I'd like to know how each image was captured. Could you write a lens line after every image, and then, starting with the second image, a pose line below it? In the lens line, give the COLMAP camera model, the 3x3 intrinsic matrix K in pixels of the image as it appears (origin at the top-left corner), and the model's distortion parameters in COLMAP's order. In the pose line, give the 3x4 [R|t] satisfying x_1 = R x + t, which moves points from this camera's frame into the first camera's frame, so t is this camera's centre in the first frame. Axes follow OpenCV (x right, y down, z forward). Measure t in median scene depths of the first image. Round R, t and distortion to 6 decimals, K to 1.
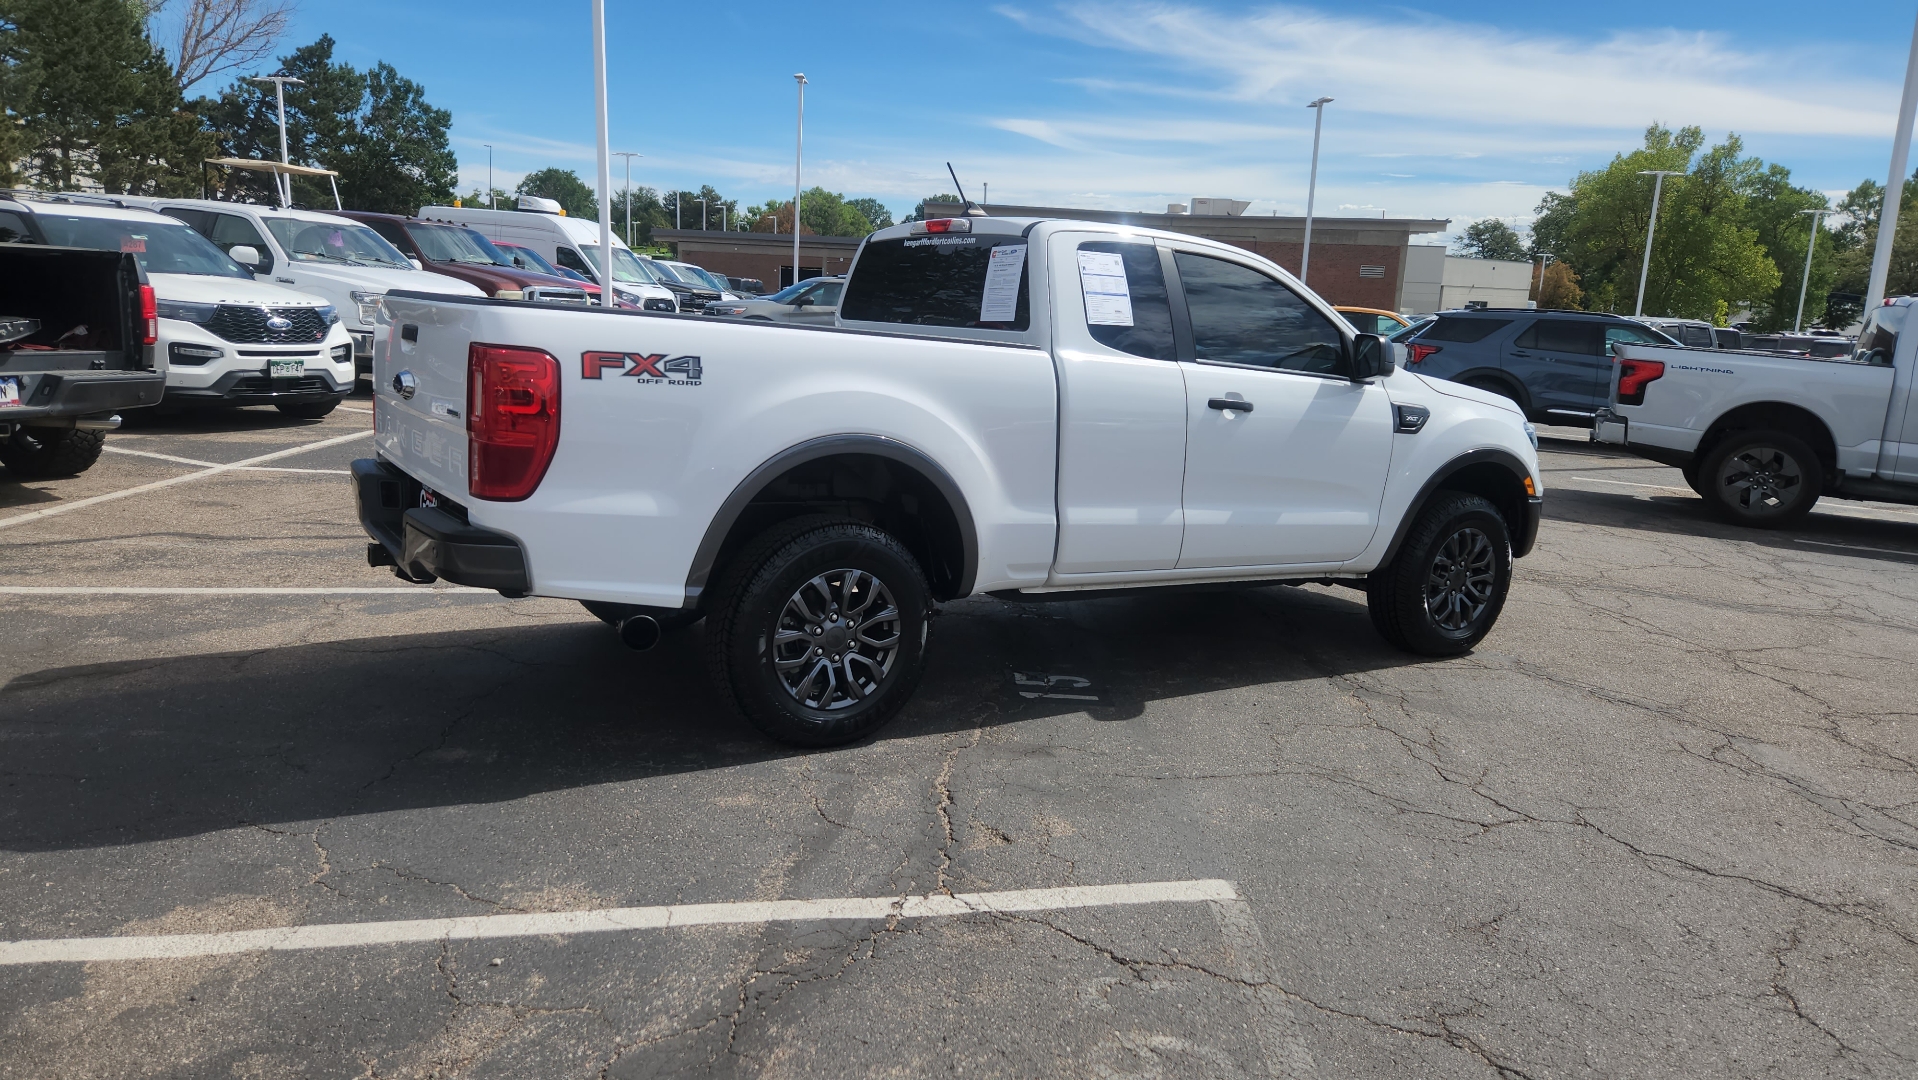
lens RADIAL K [[1288.0, 0, 916.1], [0, 1288.0, 528.9], [0, 0, 1]] dist [0.065538, -0.048627]
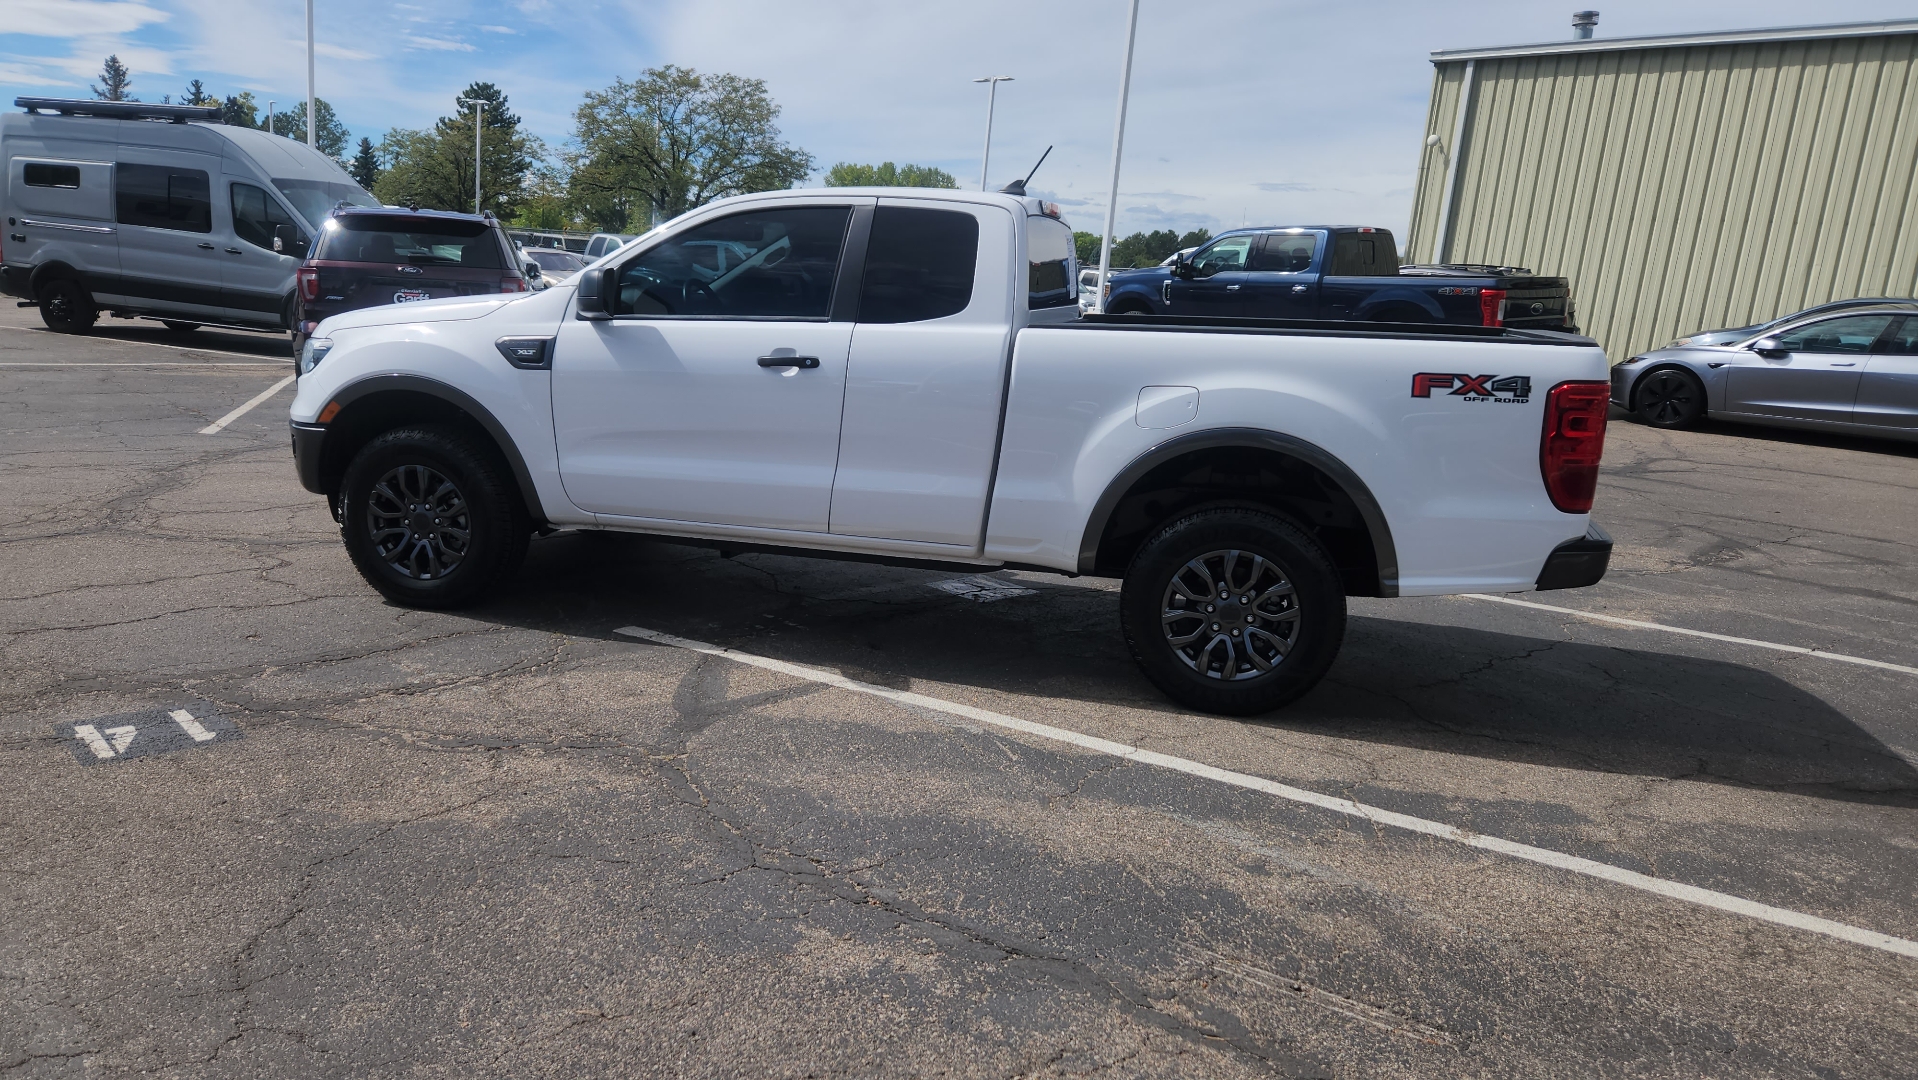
lens RADIAL K [[1286.3, 0, 927.9], [0, 1286.3, 536.8], [0, 0, 1]] dist [0.069772, -0.054682]
pose [[-0.692790, -0.241751, 0.679410, -0.677725], [0.020978, 0.934980, 0.354081, -0.358539], [-0.720834, 0.259556, -0.642673, 1.808943]]
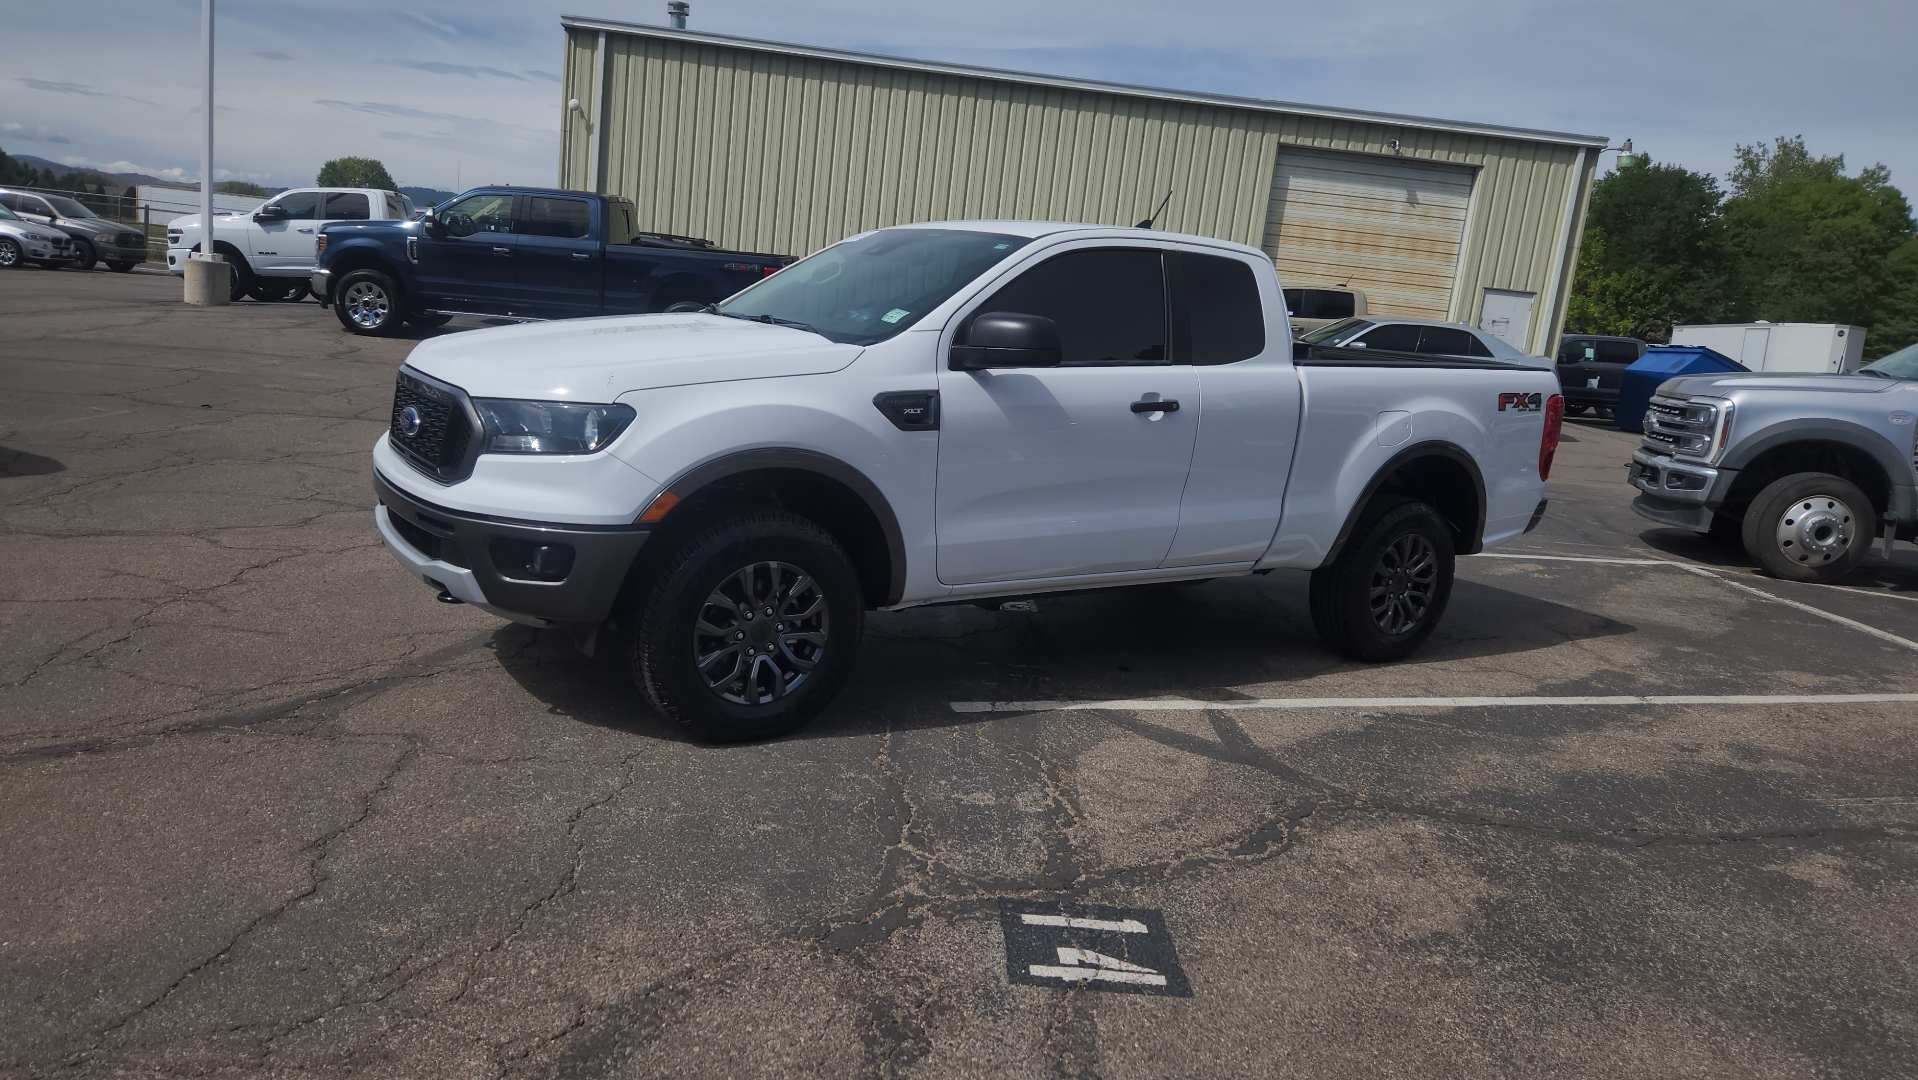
lens RADIAL K [[1277.1, 0, 947.8], [0, 1277.1, 551.9], [0, 0, 1]] dist [0.067075, -0.048579]
pose [[-0.987802, -0.140580, -0.066960, 0.246353], [-0.155209, 0.923500, 0.350797, -0.355596], [0.012523, 0.356911, -0.934055, 2.157156]]
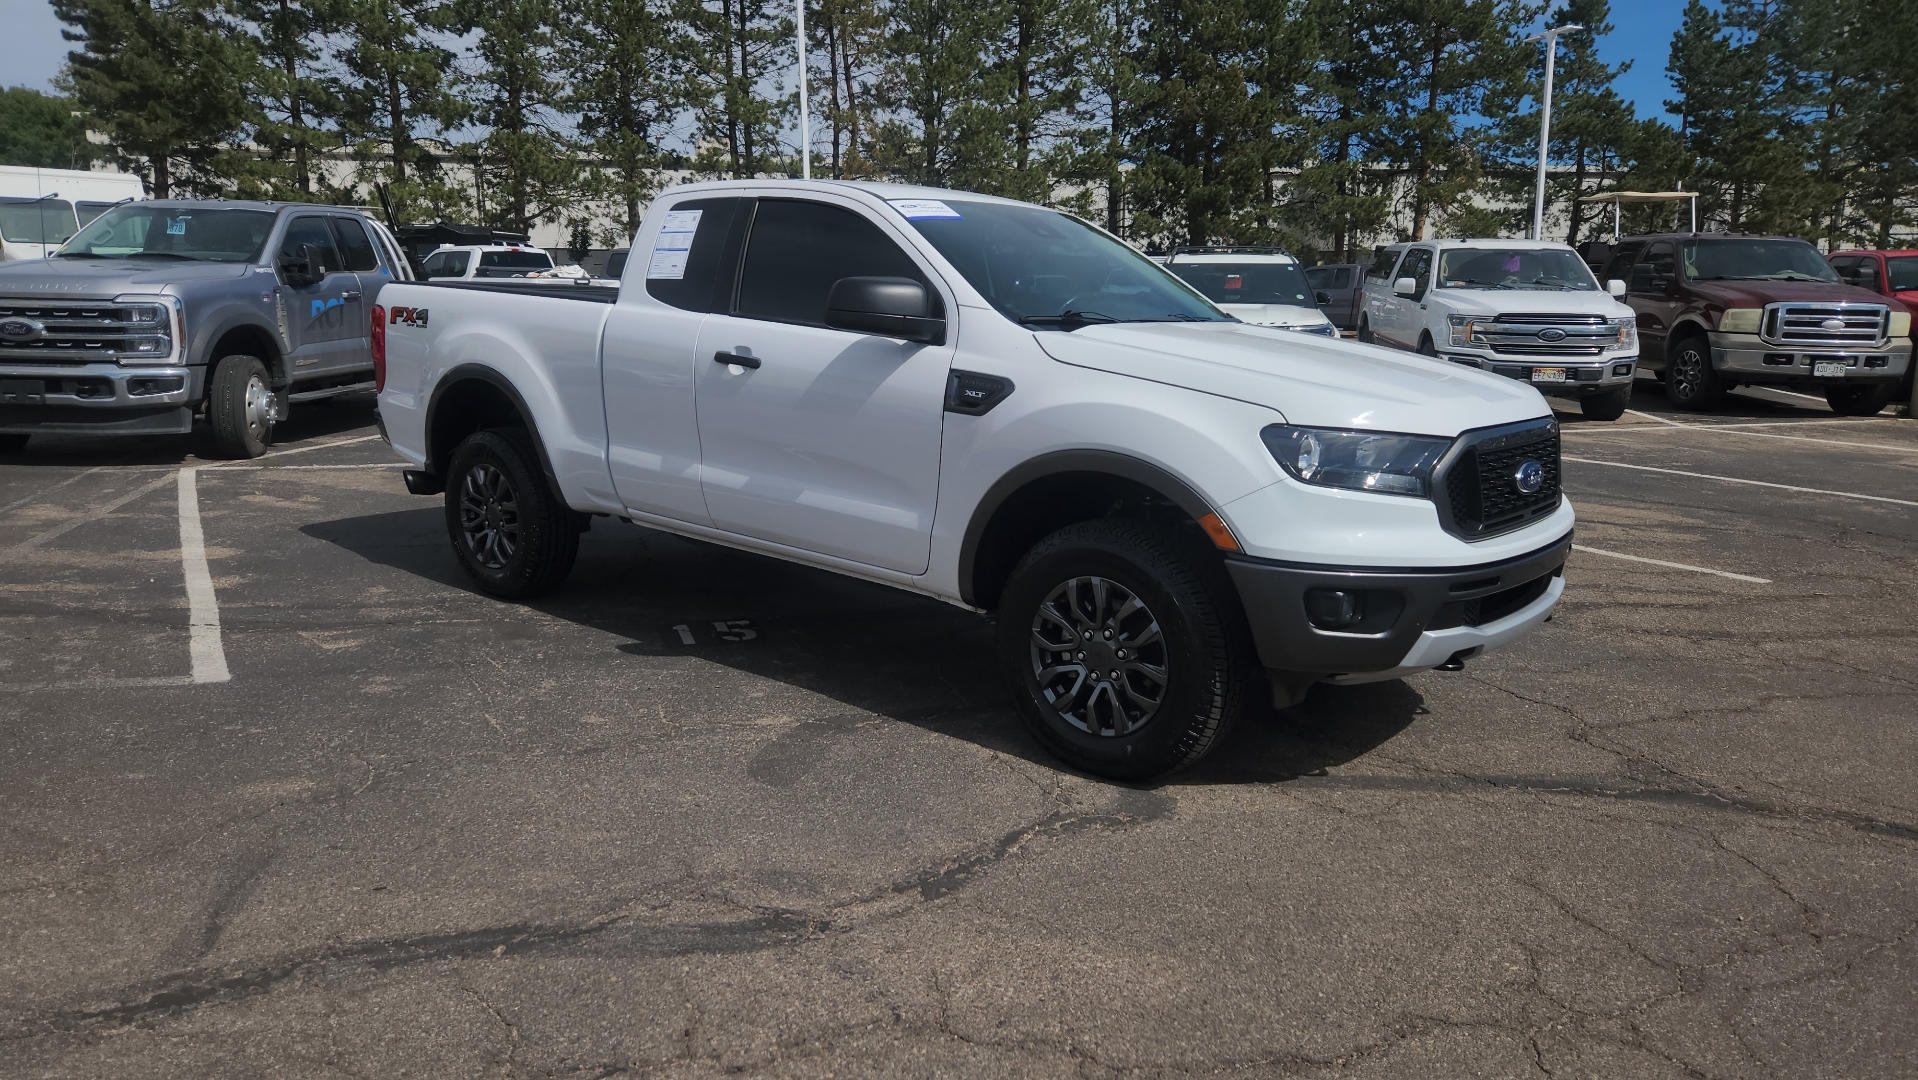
lens RADIAL K [[1282.8, 0, 922.7], [0, 1282.8, 543.5], [0, 0, 1]] dist [0.064962, -0.046051]
pose [[0.295138, 0.130993, -0.946432, 1.131838], [-0.162551, 0.983001, 0.085363, -0.064155], [0.941526, 0.128650, 0.311414, 0.824792]]
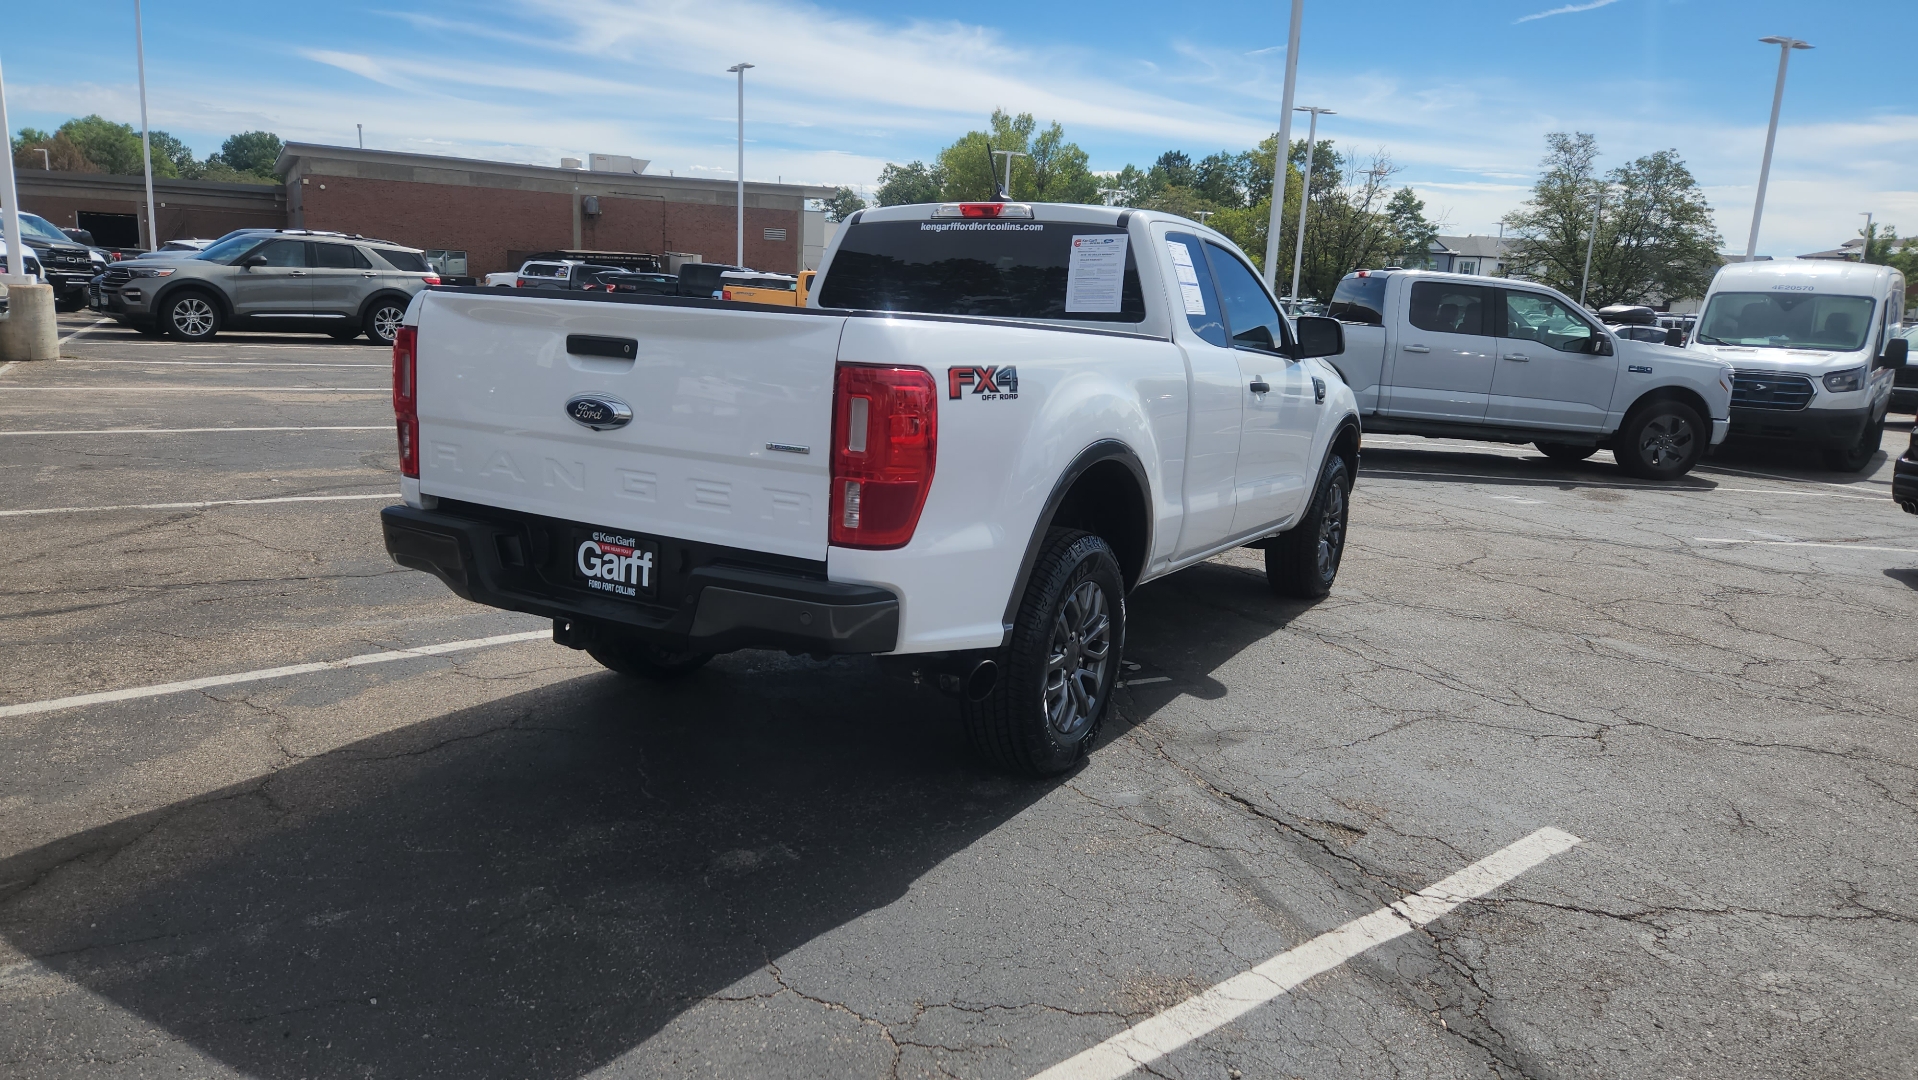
lens RADIAL K [[1288.0, 0, 928.4], [0, 1288.0, 537.1], [0, 0, 1]] dist [0.065538, -0.048627]
pose [[0.885142, -0.094975, 0.455525, -0.475052], [0.077858, 0.995377, 0.056245, -0.052348], [-0.458760, -0.014319, 0.888445, 0.171437]]
